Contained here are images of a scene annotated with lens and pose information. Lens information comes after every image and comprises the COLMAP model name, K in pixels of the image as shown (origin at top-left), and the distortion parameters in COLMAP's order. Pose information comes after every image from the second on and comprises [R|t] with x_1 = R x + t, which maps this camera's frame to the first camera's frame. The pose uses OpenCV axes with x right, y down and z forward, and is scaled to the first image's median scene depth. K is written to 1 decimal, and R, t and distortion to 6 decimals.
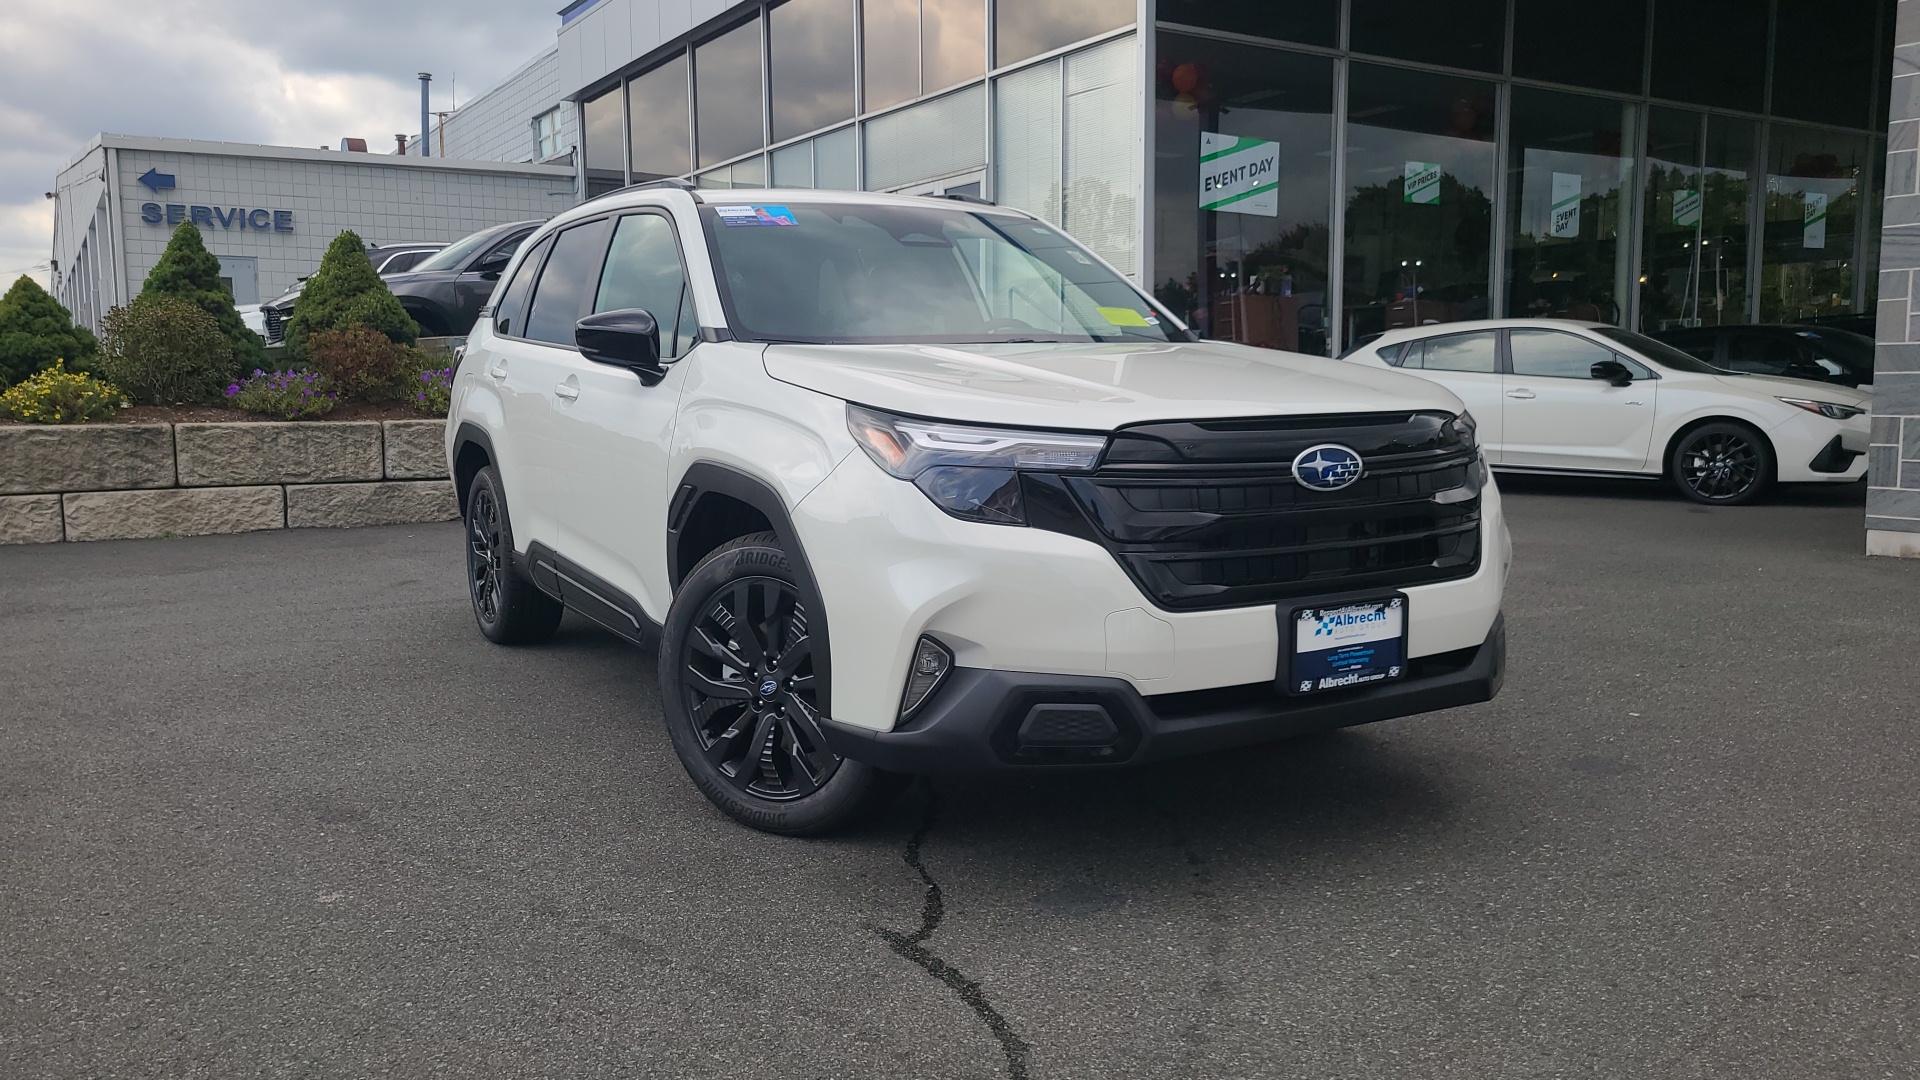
lens RADIAL K [[1435.8, 0, 960.0], [0, 1435.8, 540.0], [0, 0, 1]] dist [0.069849, -0.060022]
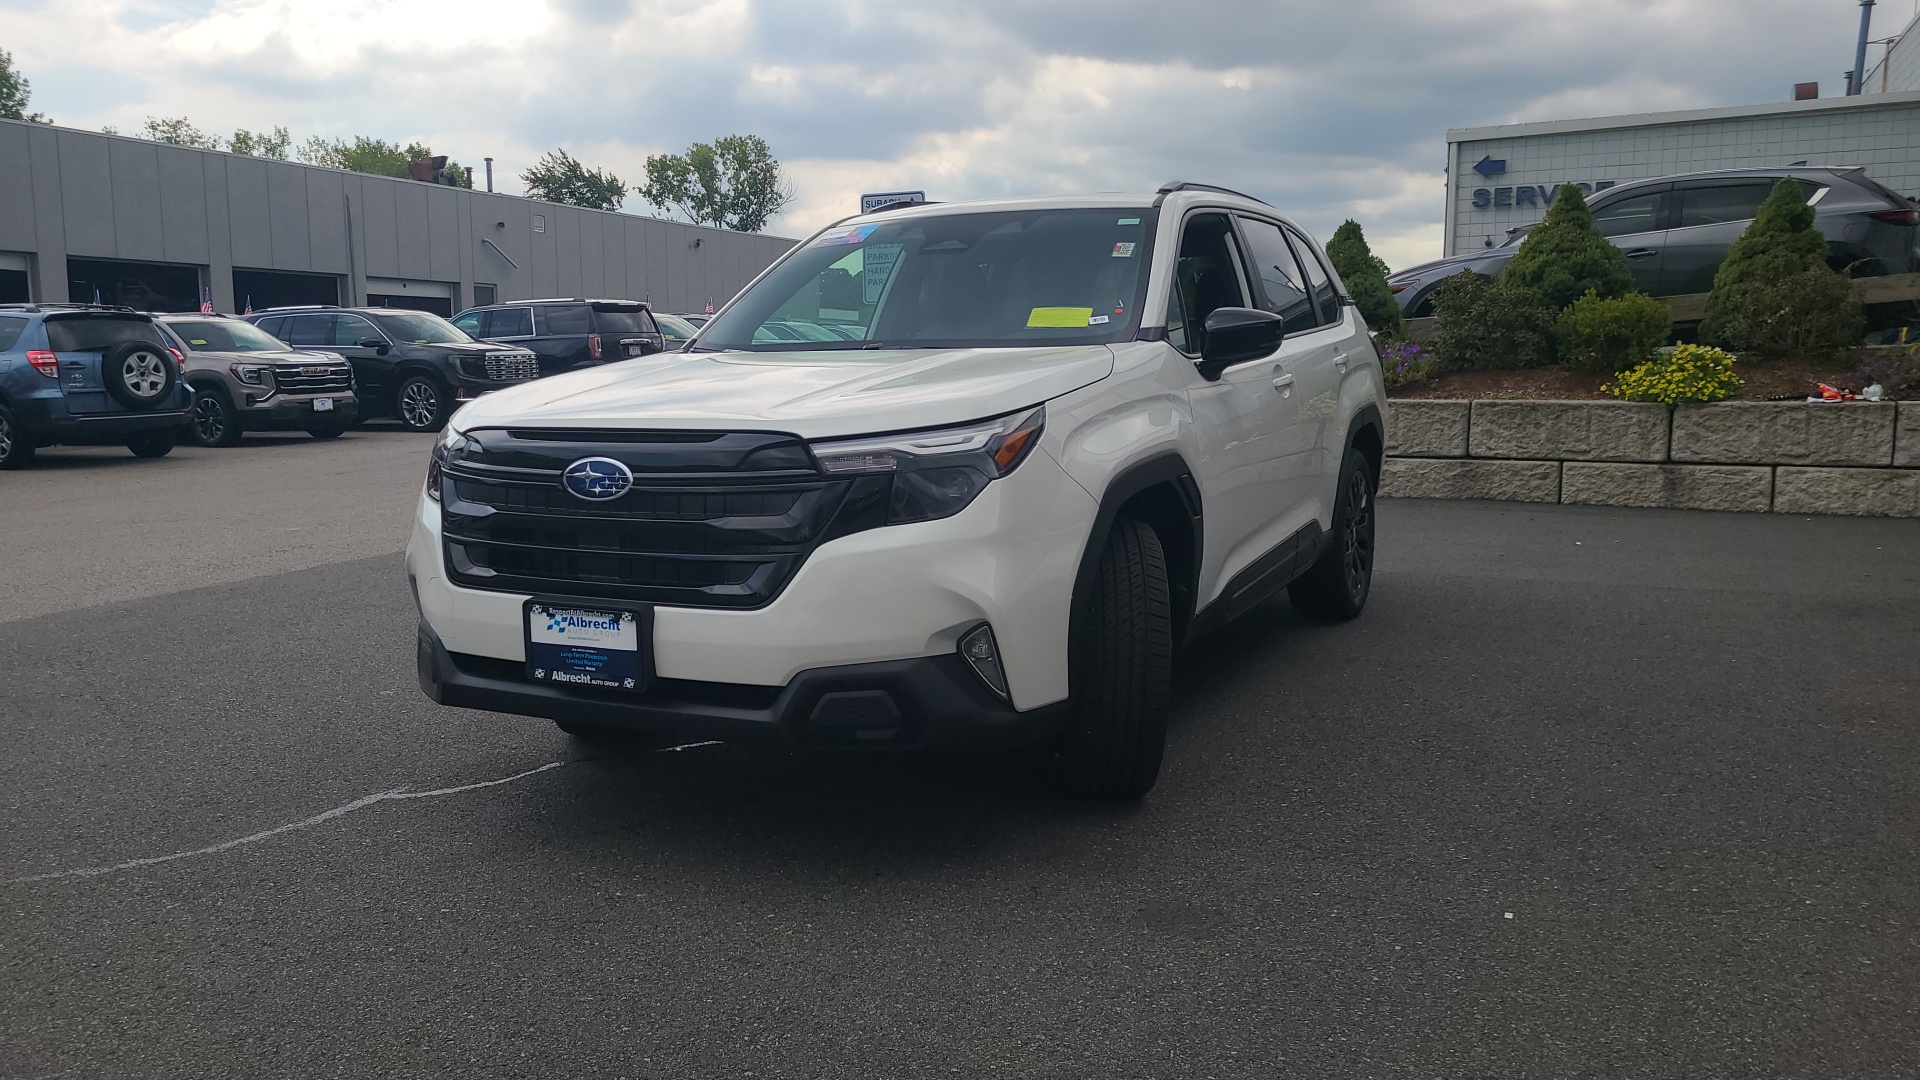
lens RADIAL K [[1458.8, 0, 960.0], [0, 1458.8, 540.0], [0, 0, 1]] dist [0.053121, -0.004392]
pose [[0.537639, 0.112778, -0.835599, 1.284774], [-0.094042, 0.992852, 0.073493, -0.108371], [0.837914, 0.039069, 0.544402, 0.629017]]
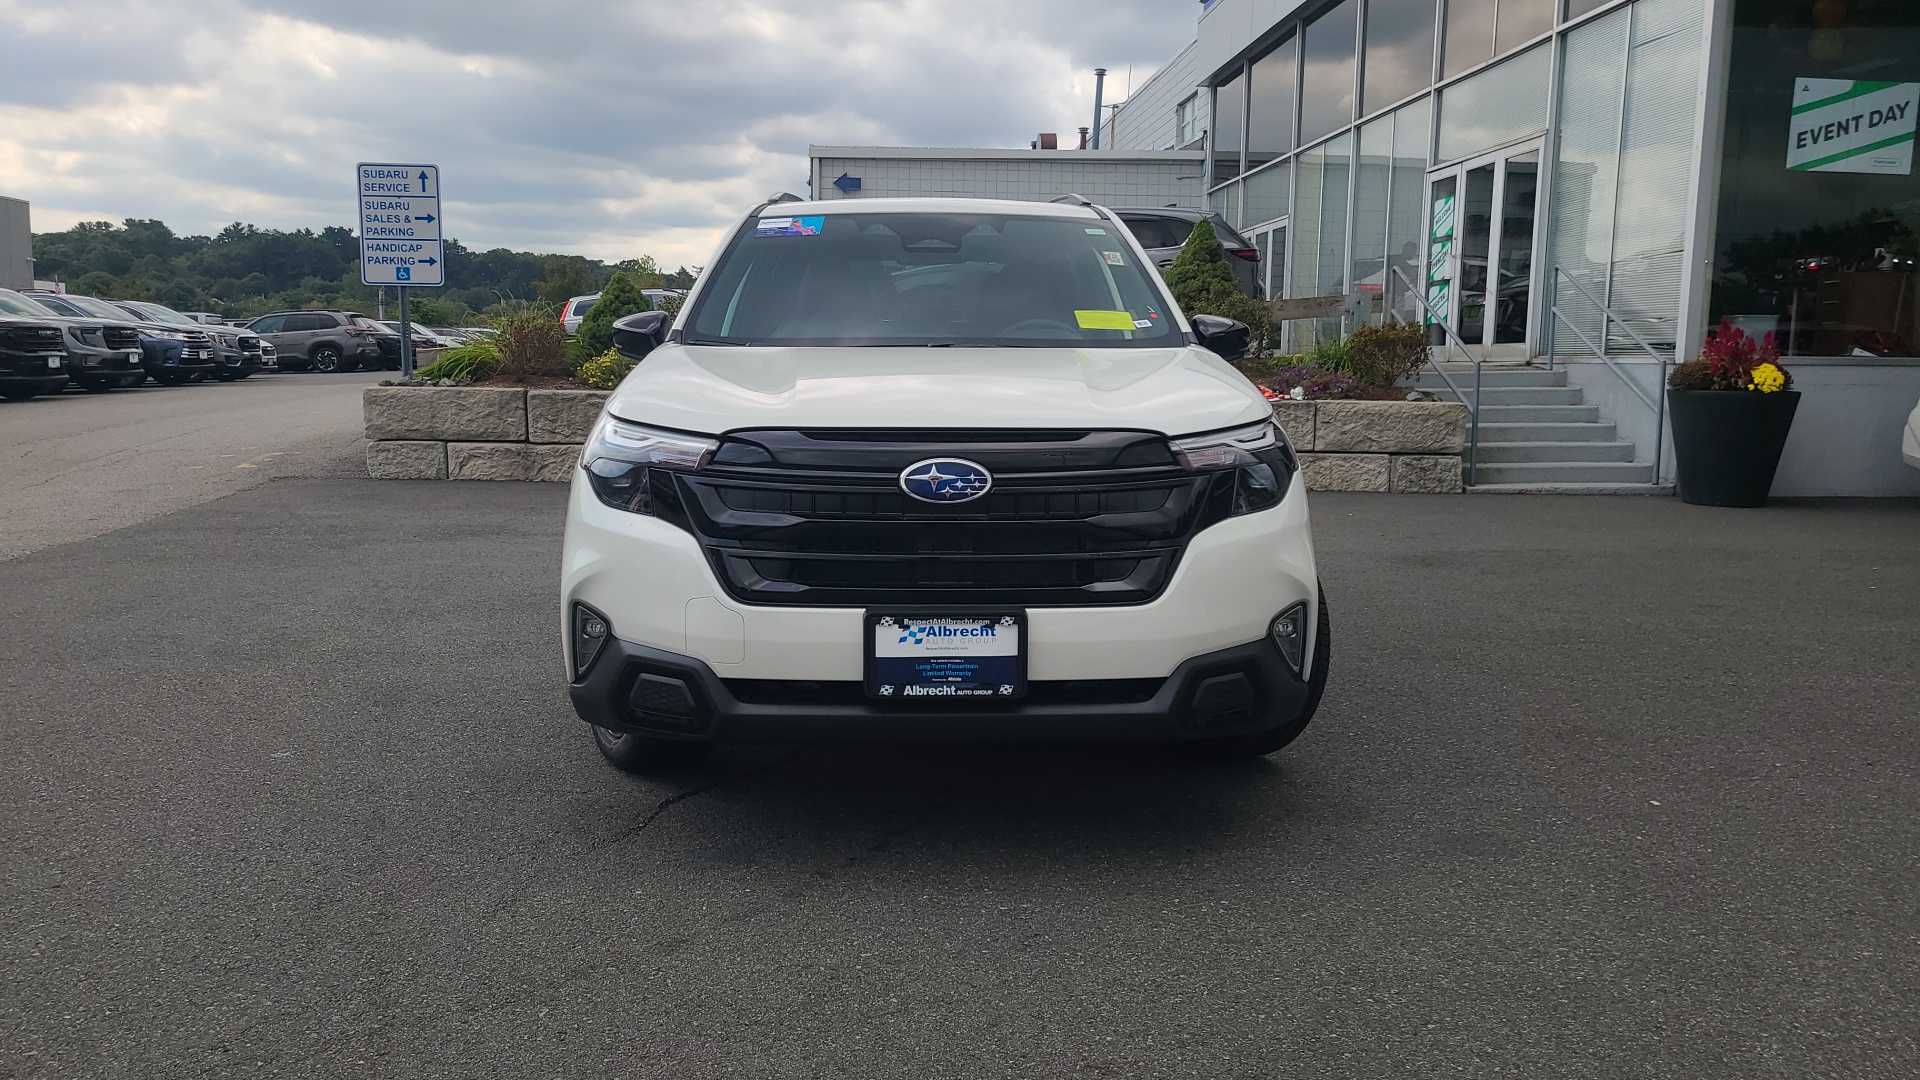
lens RADIAL K [[1445.4, 0, 957.3], [0, 1445.4, 529.6], [0, 0, 1]] dist [0.065172, -0.037424]
pose [[0.877208, 0.077915, -0.473746, 0.736637], [-0.073776, 0.996900, 0.027347, -0.043863], [0.474408, 0.010962, 0.880237, 0.104930]]
